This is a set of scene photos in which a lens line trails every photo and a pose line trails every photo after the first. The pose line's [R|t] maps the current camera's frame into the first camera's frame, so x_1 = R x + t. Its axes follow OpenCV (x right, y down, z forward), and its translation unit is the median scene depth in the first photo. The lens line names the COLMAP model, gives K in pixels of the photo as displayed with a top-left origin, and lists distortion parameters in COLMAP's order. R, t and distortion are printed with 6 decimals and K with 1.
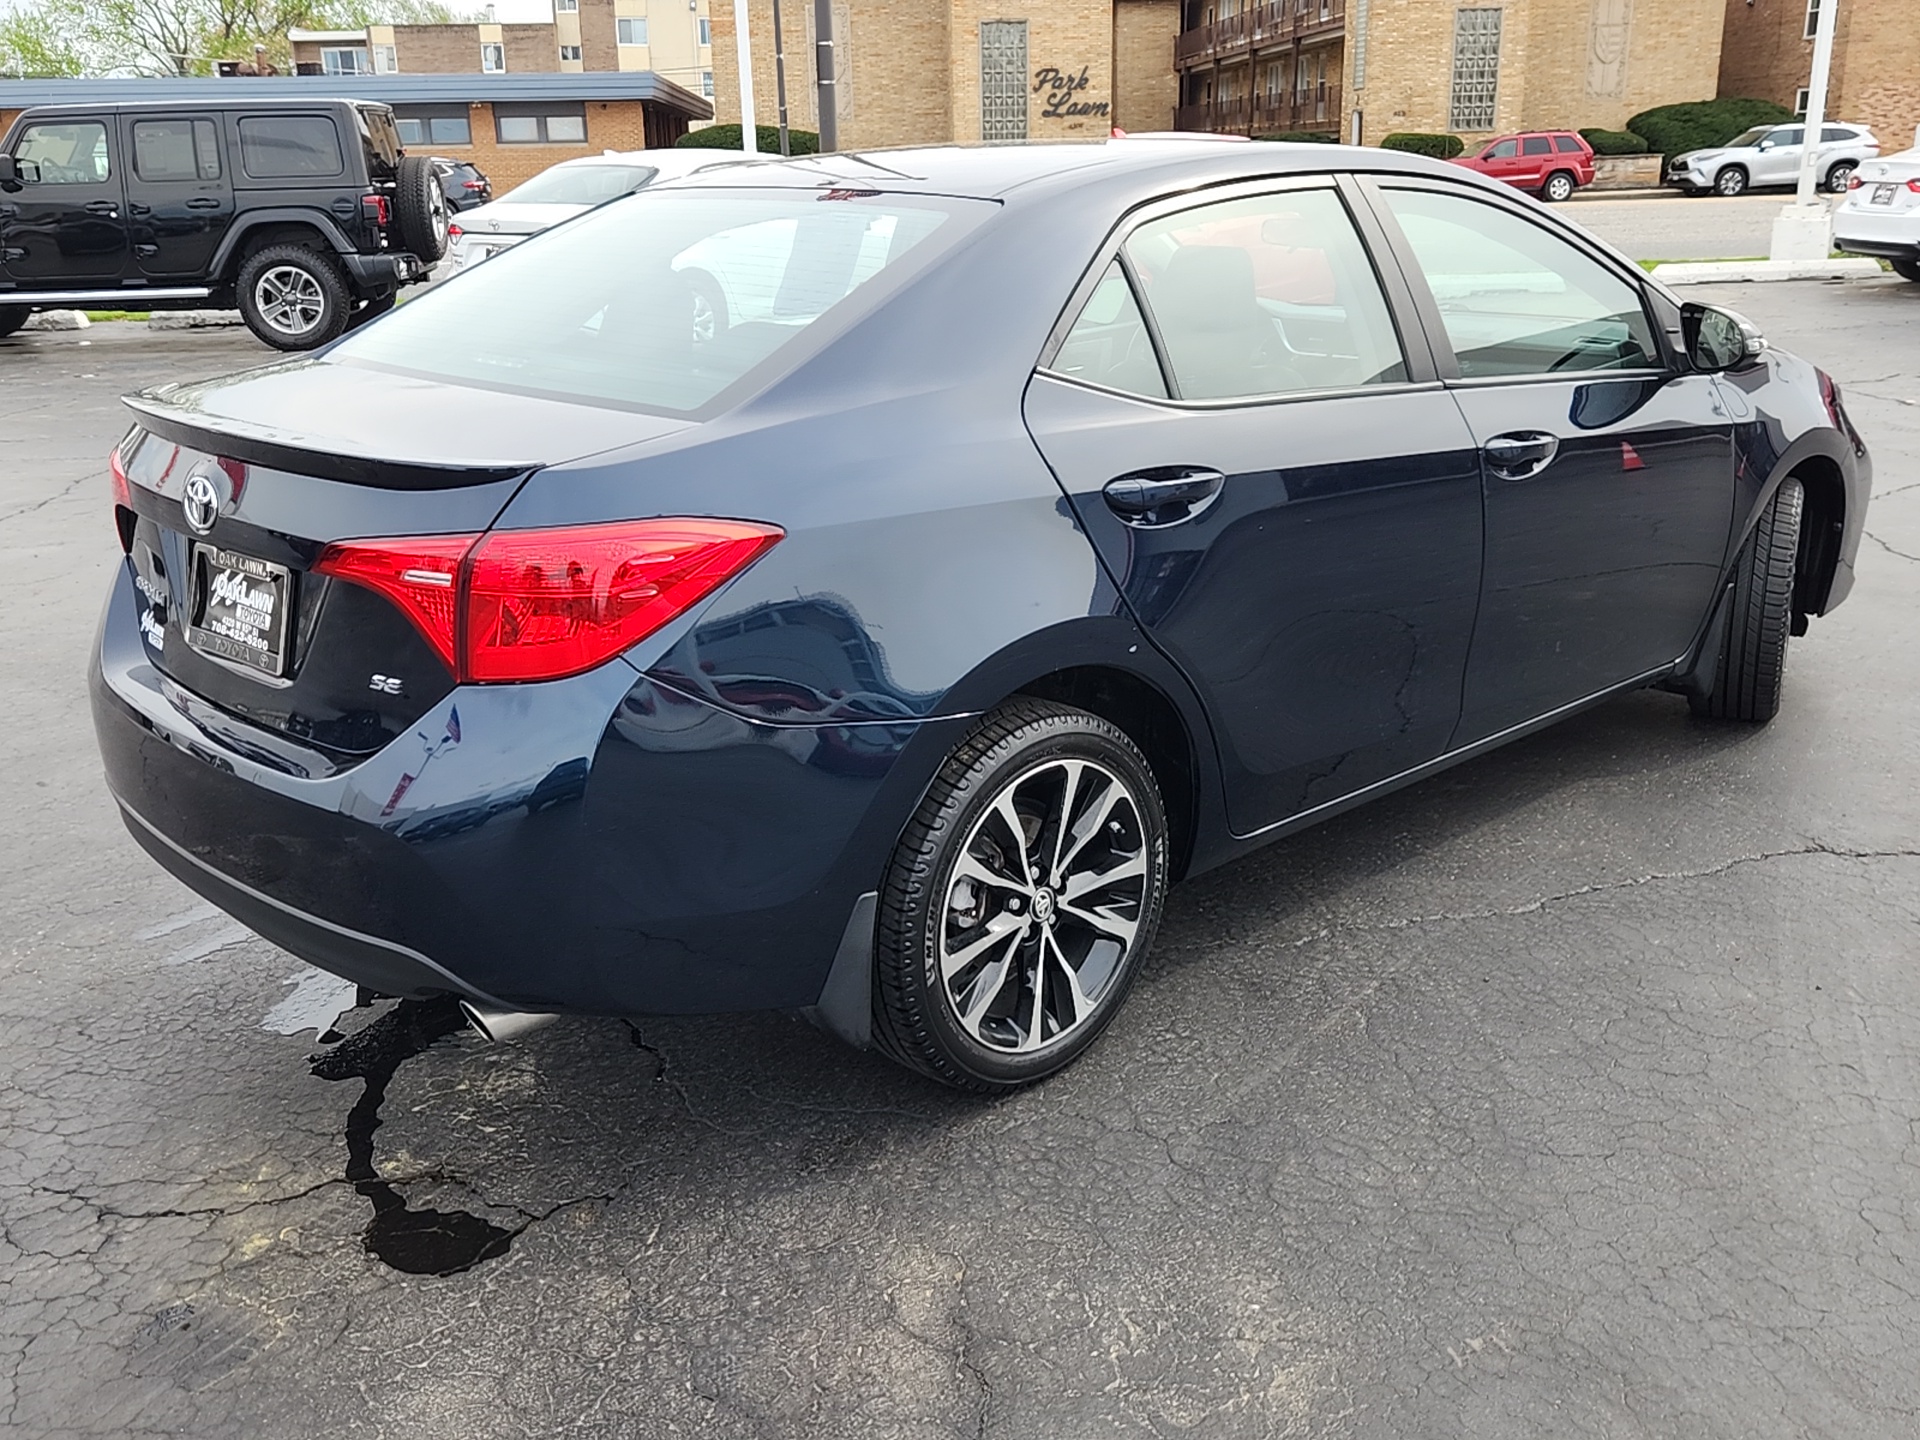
lens RADIAL K [[1848.9, 0, 963.1], [0, 1848.9, 747.4], [0, 0, 1]] dist [0.050646, -0.024437]
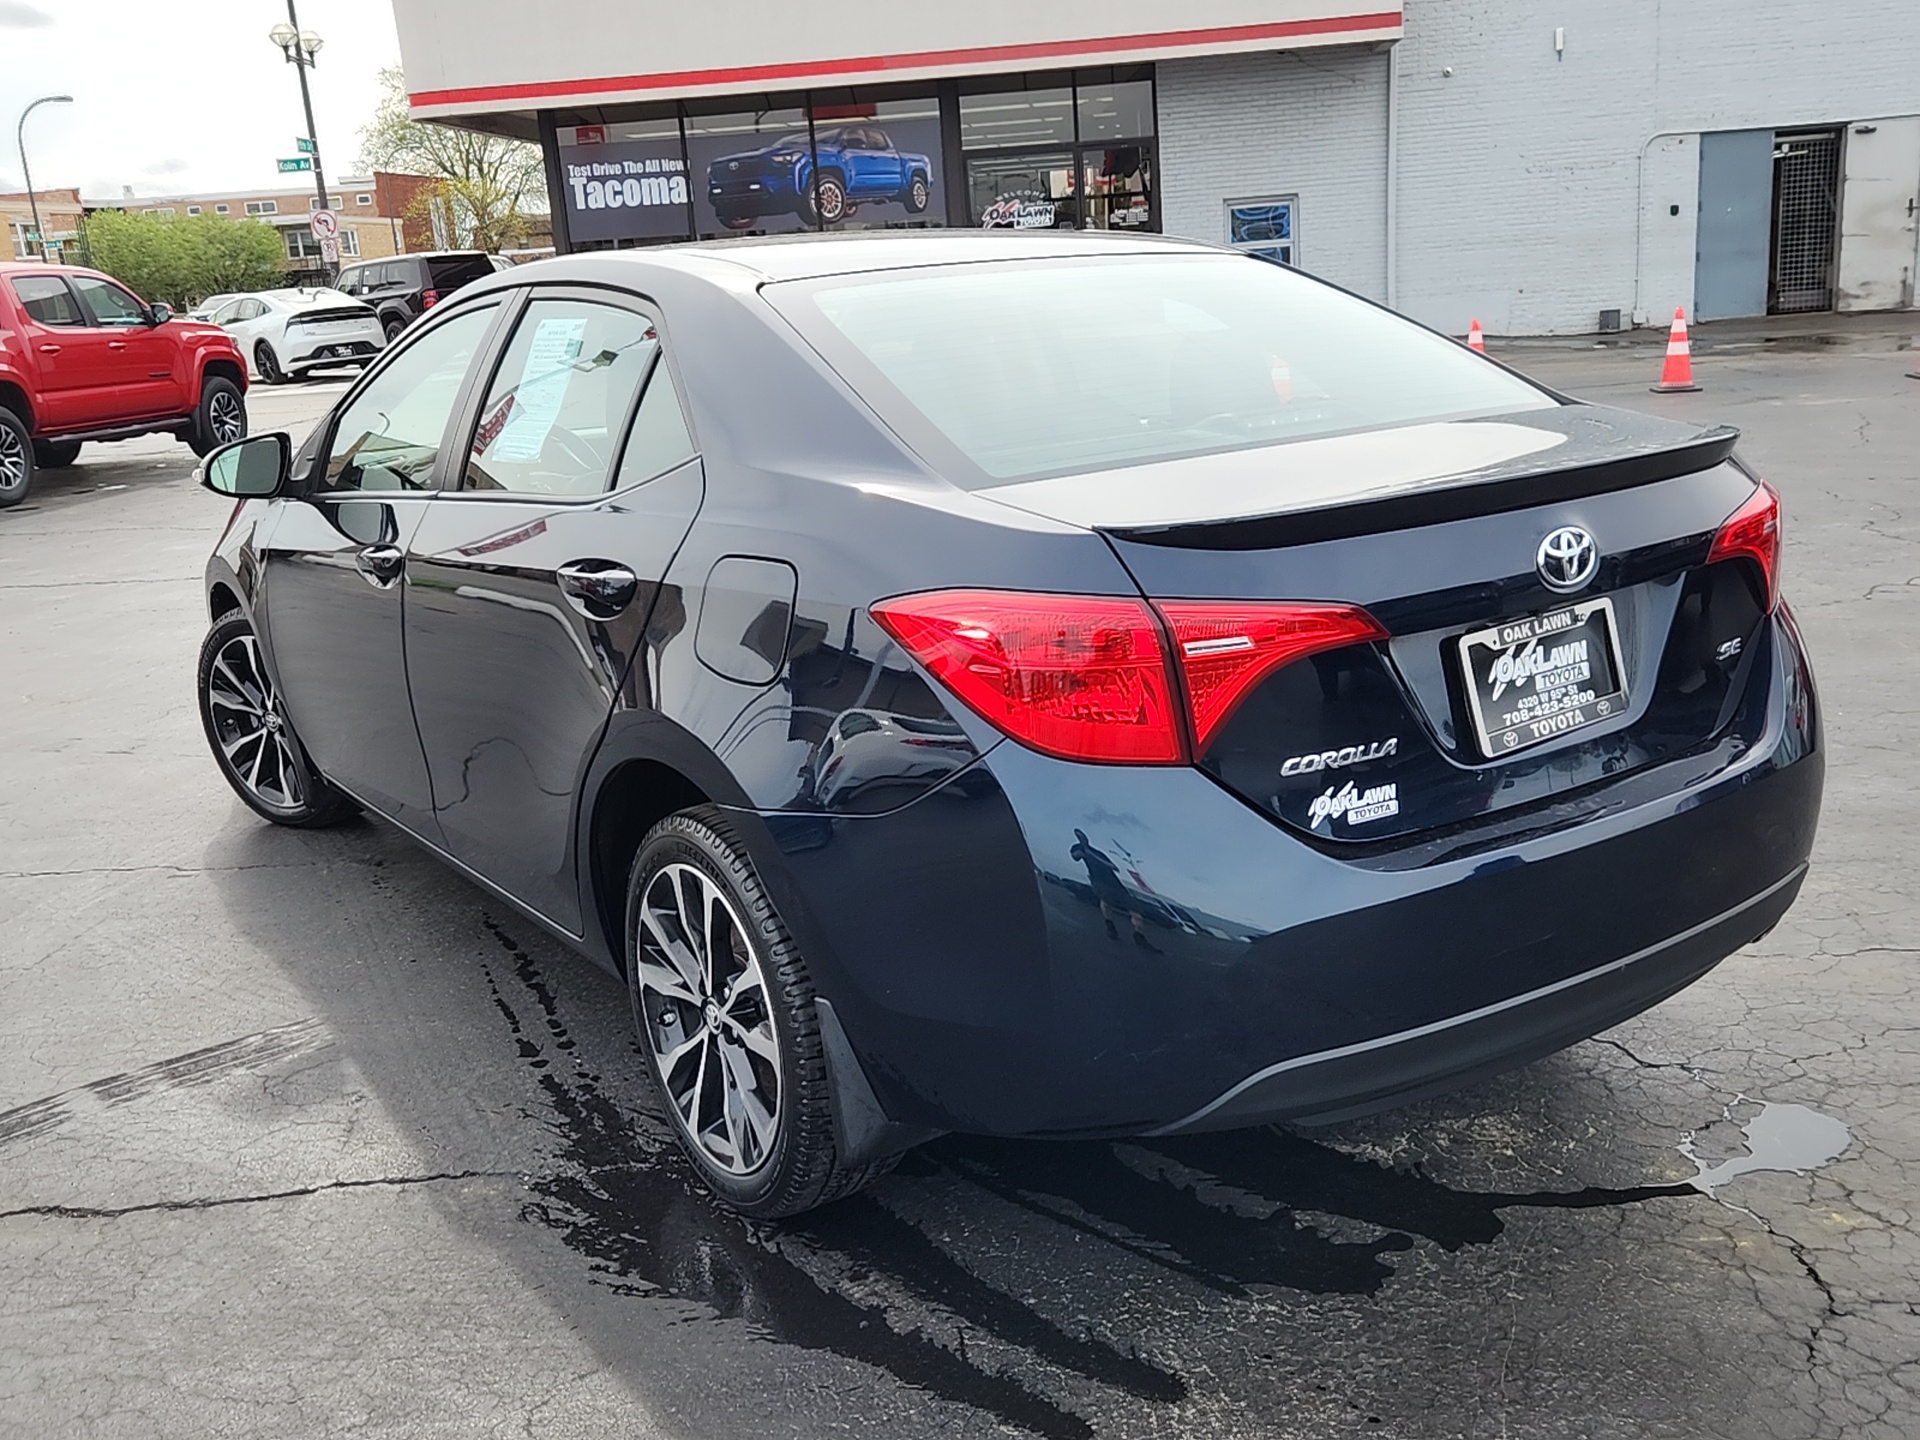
lens RADIAL K [[1842.1, 0, 983.2], [0, 1842.1, 731.2], [0, 0, 1]] dist [0.123105, -0.174085]
pose [[0.137867, -0.234161, 0.962373, -0.092393], [0.363840, 0.915690, 0.170680, -0.021557], [-0.921202, 0.326619, 0.211440, 0.076902]]
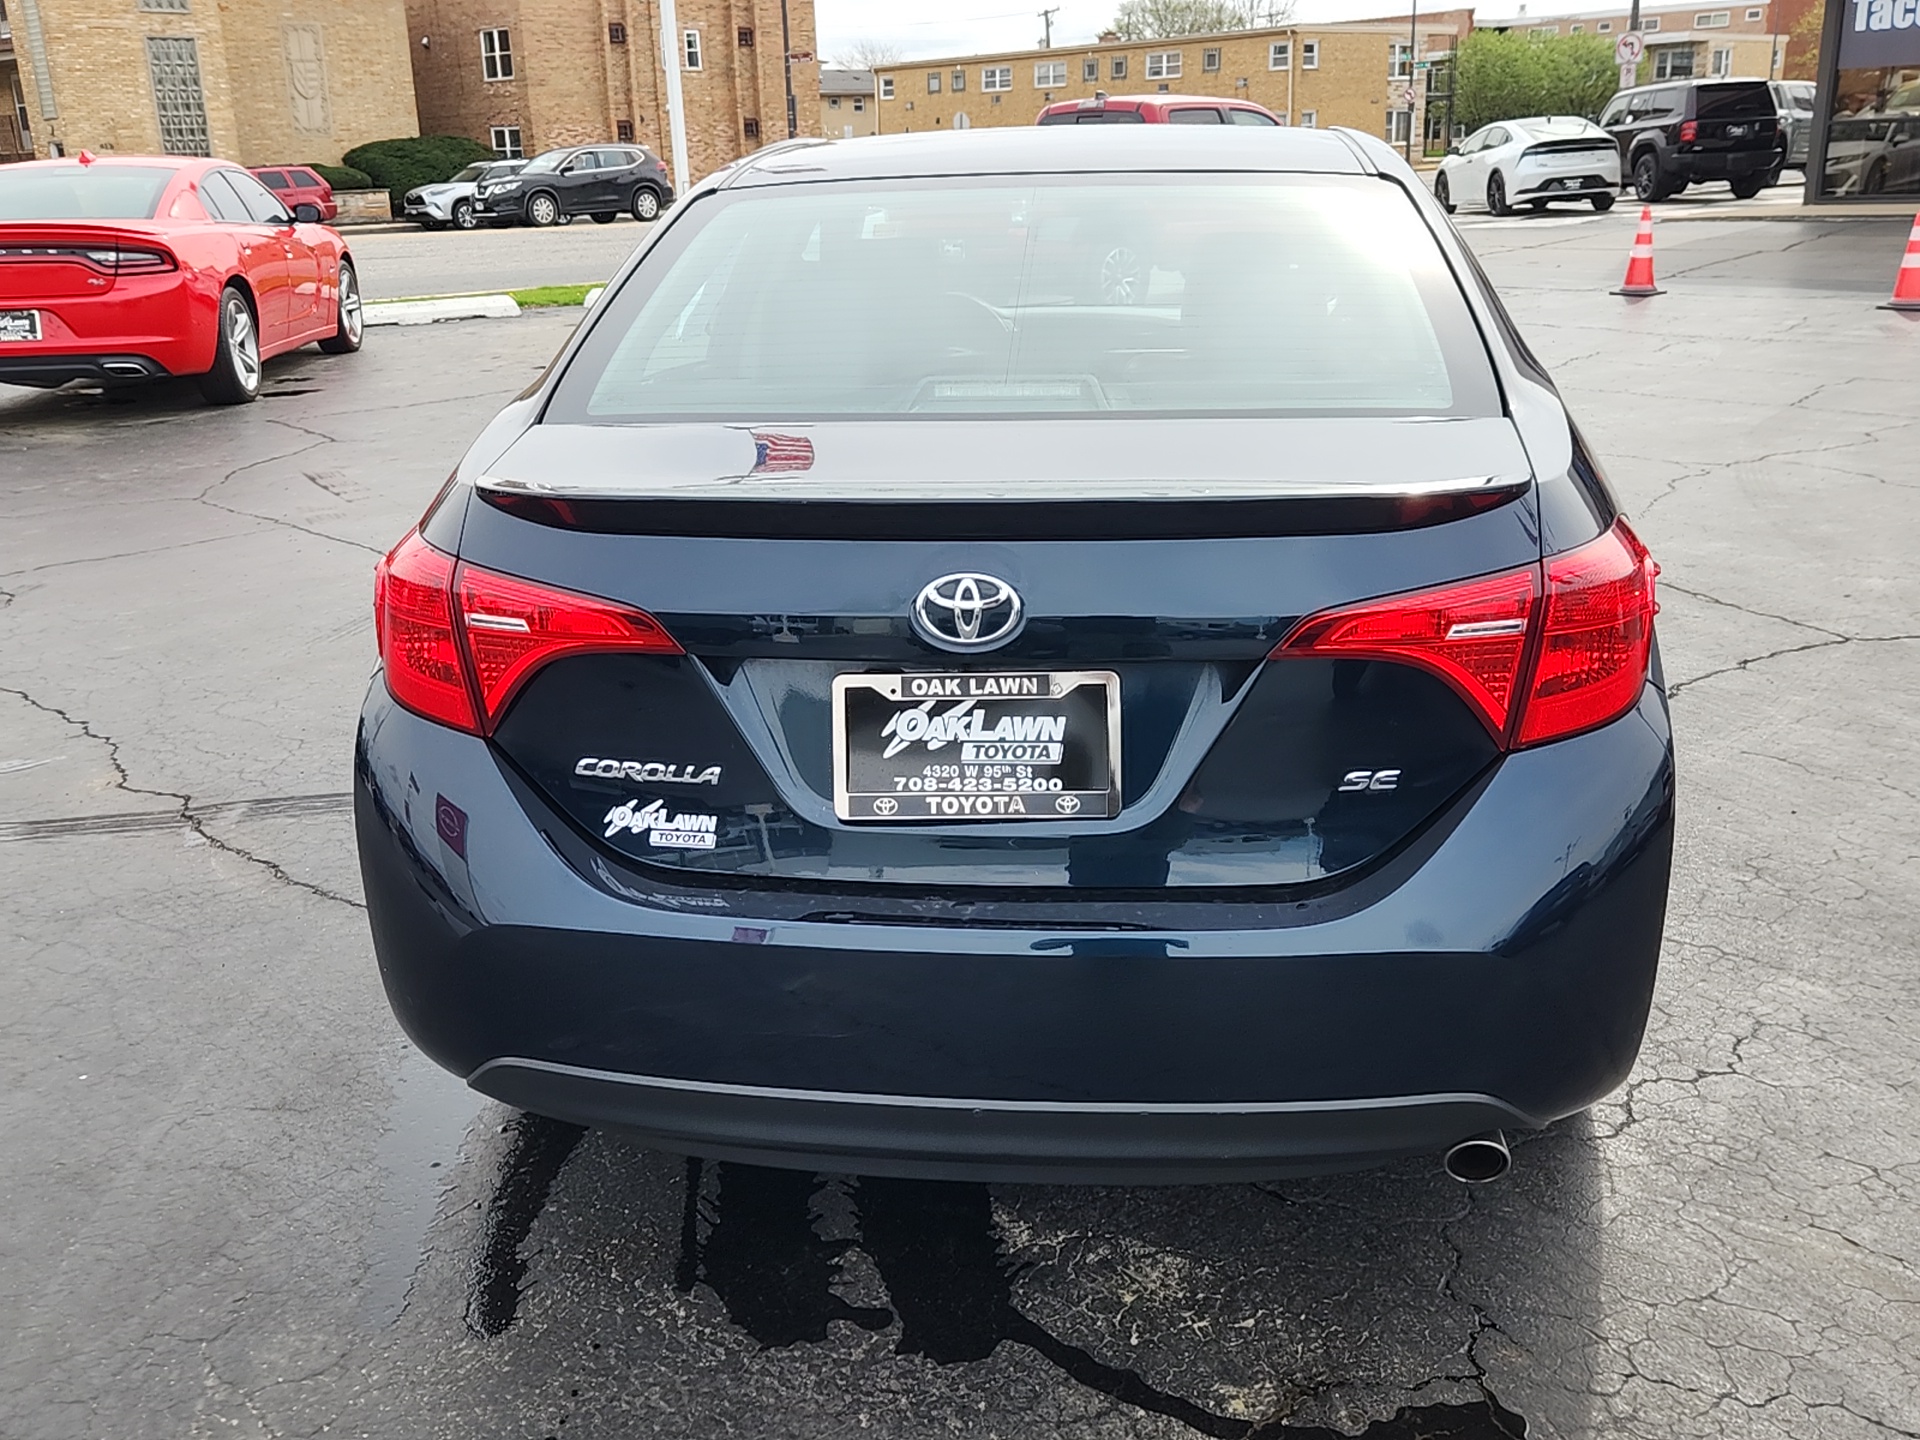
lens RADIAL K [[1848.9, 0, 963.1], [0, 1848.9, 747.4], [0, 0, 1]] dist [0.050646, -0.024437]
pose [[0.771231, -0.199708, 0.604416, -0.059846], [0.211230, 0.976001, 0.052957, -0.008236], [-0.600487, 0.086829, 0.794907, 0.030738]]
